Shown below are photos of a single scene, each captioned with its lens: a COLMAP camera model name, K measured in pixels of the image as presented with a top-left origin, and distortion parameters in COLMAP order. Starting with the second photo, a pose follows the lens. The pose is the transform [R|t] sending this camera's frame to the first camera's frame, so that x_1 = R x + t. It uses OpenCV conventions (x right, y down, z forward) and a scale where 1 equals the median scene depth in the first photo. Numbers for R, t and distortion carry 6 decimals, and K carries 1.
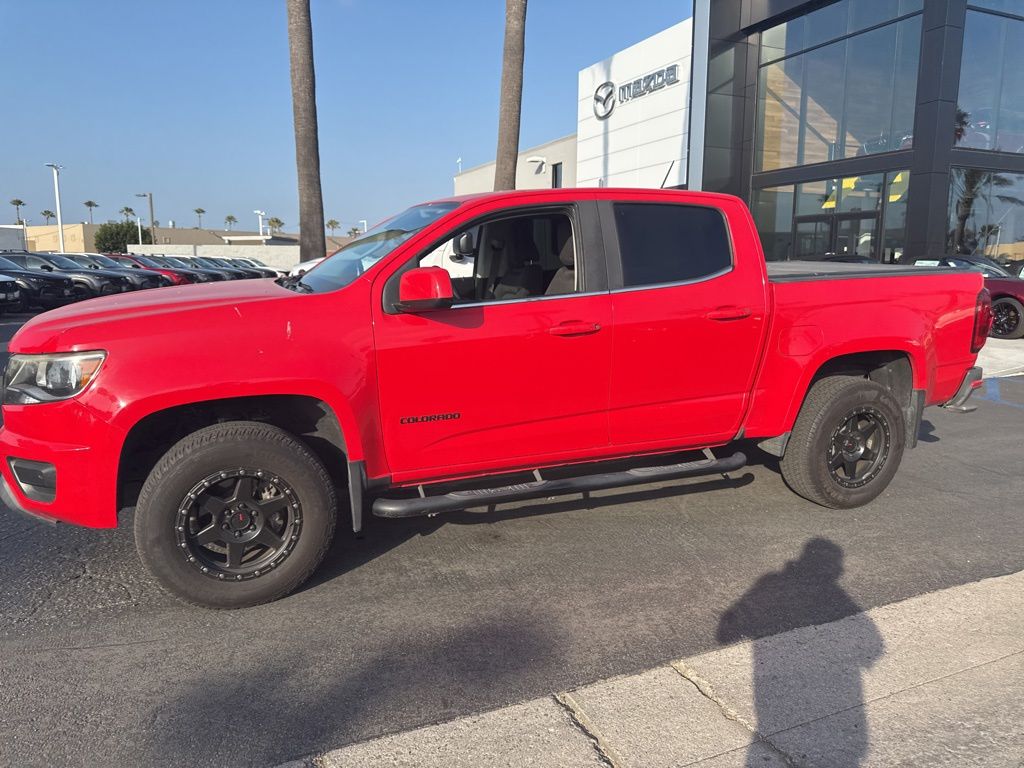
lens RADIAL K [[728.4, 0, 508.9], [0, 728.4, 379.5], [0, 0, 1]] dist [0.015501, -0.020842]
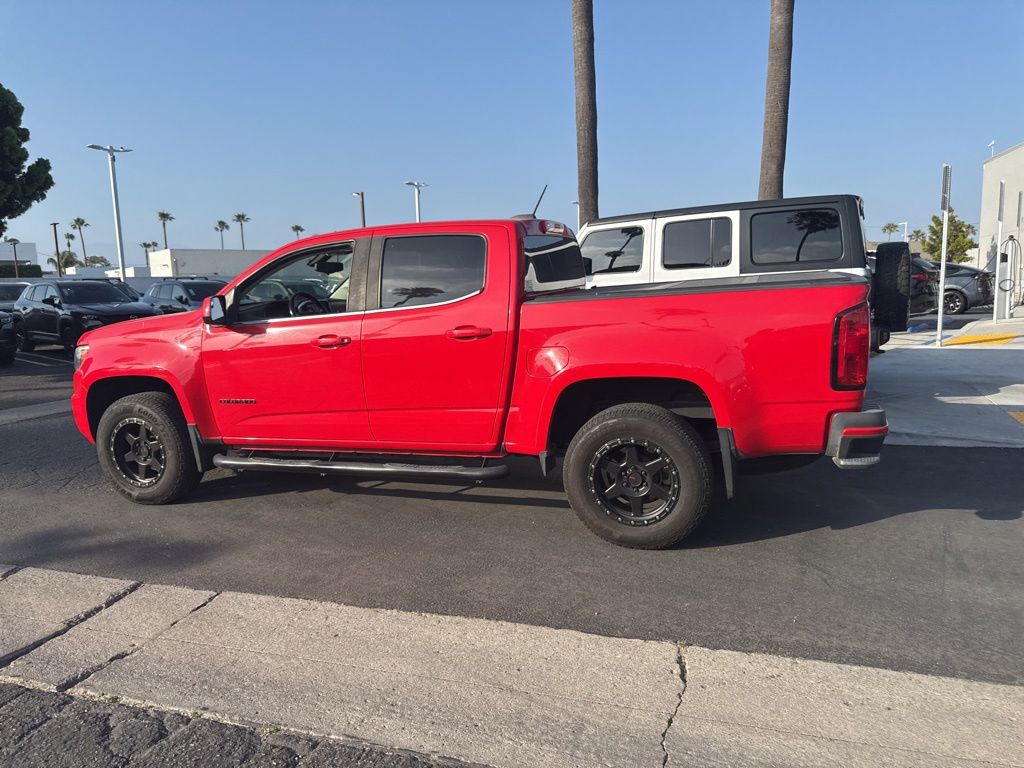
lens RADIAL K [[728.4, 0, 506.4], [0, 728.4, 383.9], [0, 0, 1]] dist [0.015501, -0.020842]
pose [[0.746881, 0.065040, -0.661770, 0.387265], [-0.071377, 0.997297, 0.017459, -0.013682], [0.661116, 0.034195, 0.749504, 0.085963]]
